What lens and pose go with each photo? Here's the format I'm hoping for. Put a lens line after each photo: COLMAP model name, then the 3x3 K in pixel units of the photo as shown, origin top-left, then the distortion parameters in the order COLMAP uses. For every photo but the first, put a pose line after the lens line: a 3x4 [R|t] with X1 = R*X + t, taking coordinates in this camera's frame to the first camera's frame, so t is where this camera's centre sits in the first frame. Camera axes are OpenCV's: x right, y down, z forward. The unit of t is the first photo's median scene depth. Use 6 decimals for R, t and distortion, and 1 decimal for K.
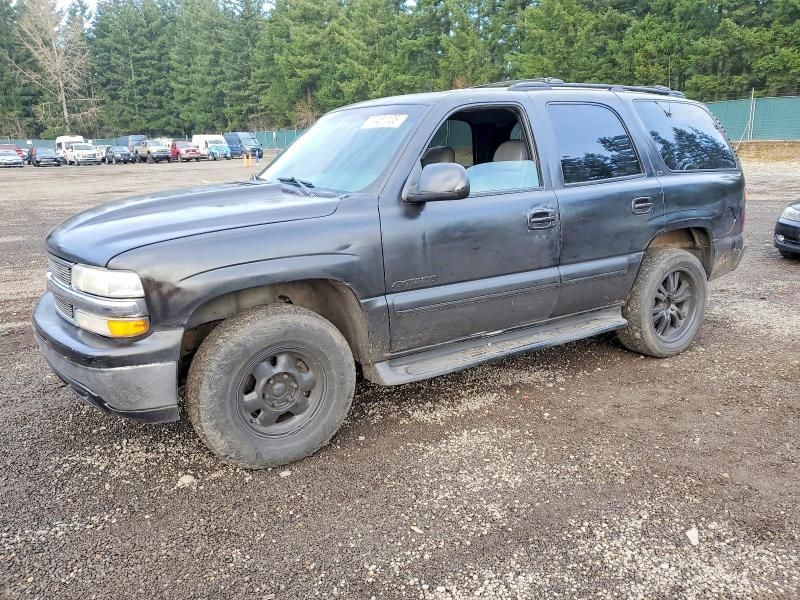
lens RADIAL K [[629.8, 0, 400.0], [0, 629.8, 300.0], [0, 0, 1]] dist [0.048060, -0.003647]
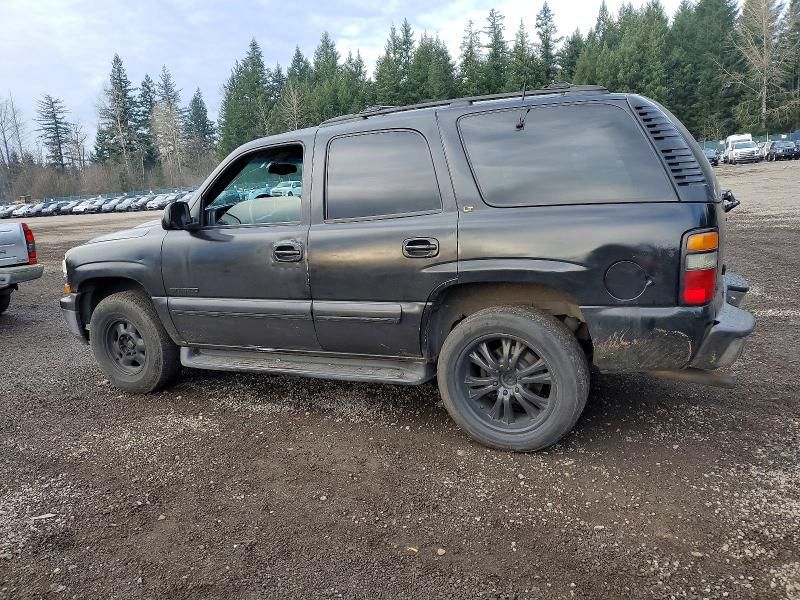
lens RADIAL K [[629.8, 0, 400.0], [0, 629.8, 300.0], [0, 0, 1]] dist [0.048060, -0.003647]
pose [[0.511294, 0.149428, -0.846315, 0.101359], [-0.144158, 0.985727, 0.086951, -0.013956], [0.847229, 0.077546, 0.525538, 0.051185]]
